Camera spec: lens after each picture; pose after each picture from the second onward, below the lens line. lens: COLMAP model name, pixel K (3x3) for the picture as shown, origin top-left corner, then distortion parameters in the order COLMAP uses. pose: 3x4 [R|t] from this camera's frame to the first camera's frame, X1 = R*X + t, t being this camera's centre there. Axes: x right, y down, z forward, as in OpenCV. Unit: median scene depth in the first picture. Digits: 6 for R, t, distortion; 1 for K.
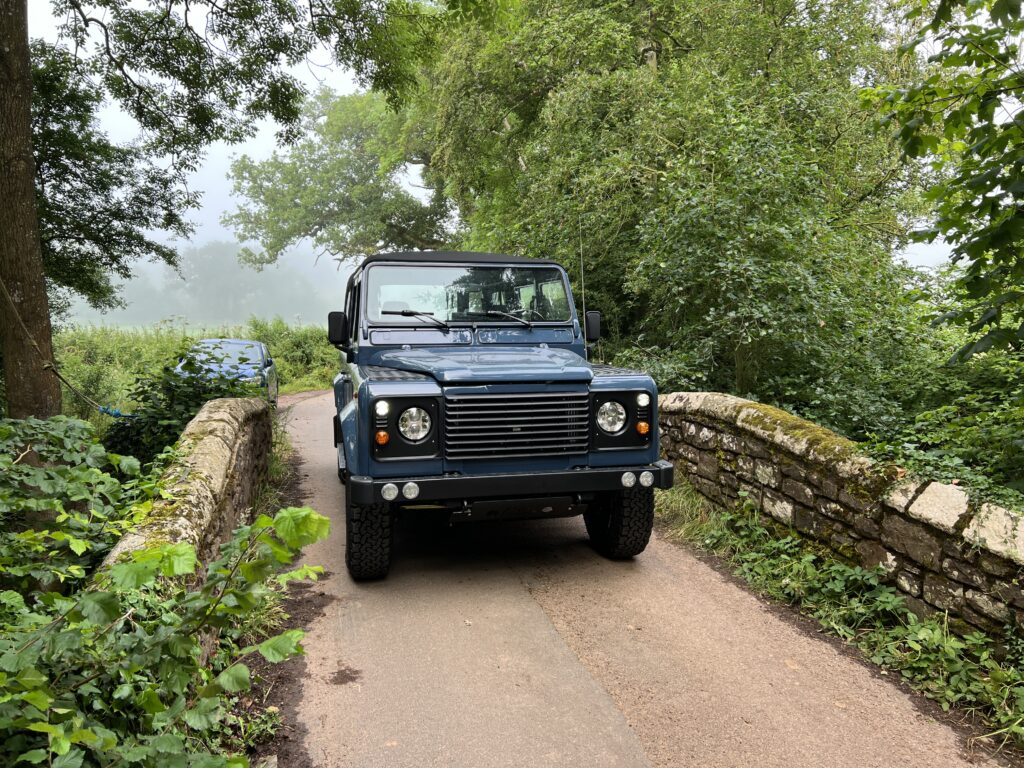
lens RADIAL K [[782.6, 0, 509.4], [0, 782.6, 367.9], [0, 0, 1]] dist [0.063378, -0.069203]
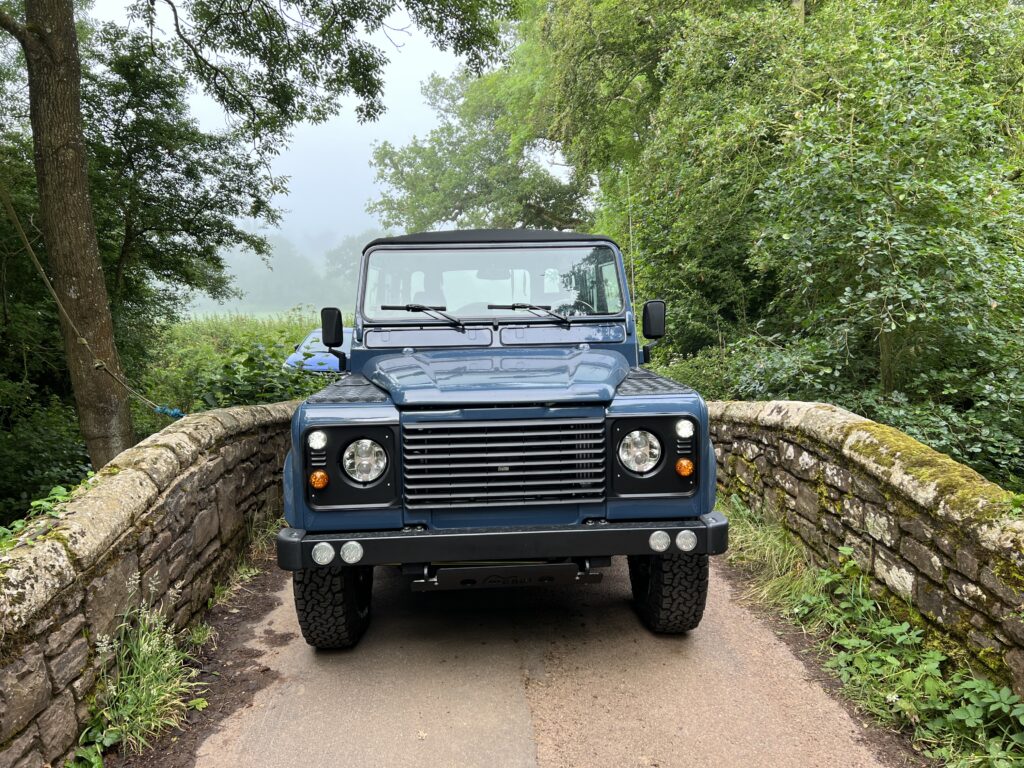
lens RADIAL K [[779.4, 0, 519.8], [0, 779.4, 382.6], [0, 0, 1]] dist [0.045847, -0.045225]
pose [[0.983144, 0.001169, -0.182830, 0.106450], [0.006978, 0.999011, 0.043909, -0.023306], [0.182701, -0.044445, 0.982163, 0.191540]]
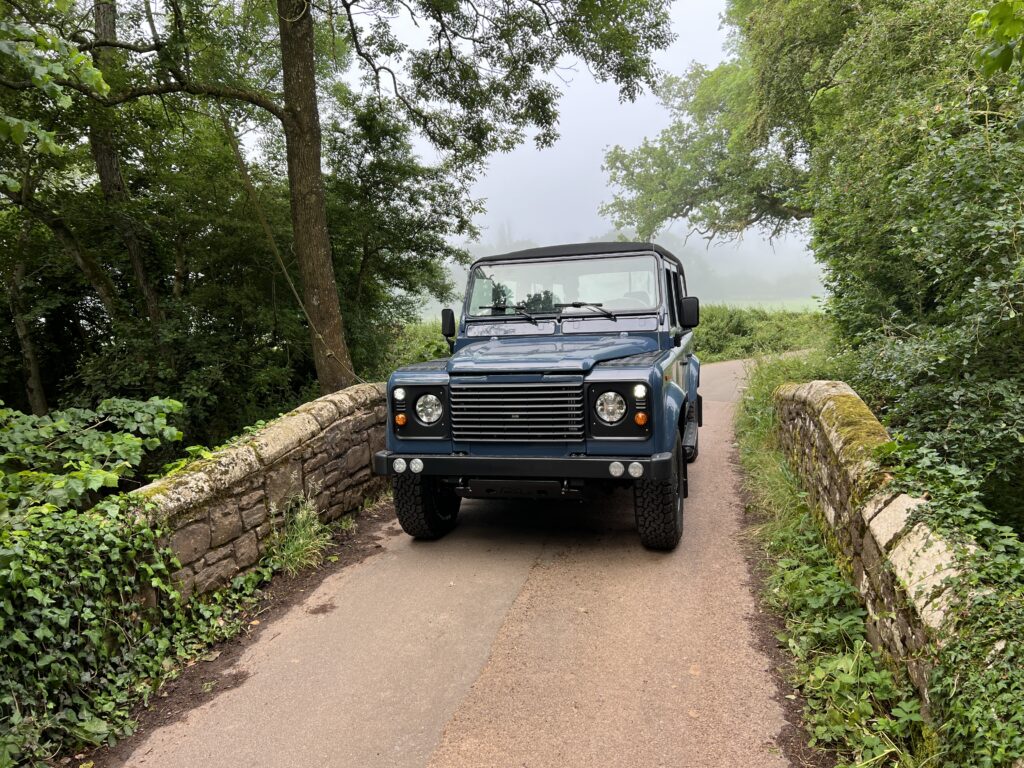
lens RADIAL K [[782.8, 0, 513.0], [0, 782.8, 371.9], [0, 0, 1]] dist [0.098037, -0.145237]
pose [[0.872336, 0.004963, -0.488882, 0.360528], [0.011270, 0.999479, 0.030255, -0.010542], [0.488778, -0.031902, 0.871825, 0.035909]]
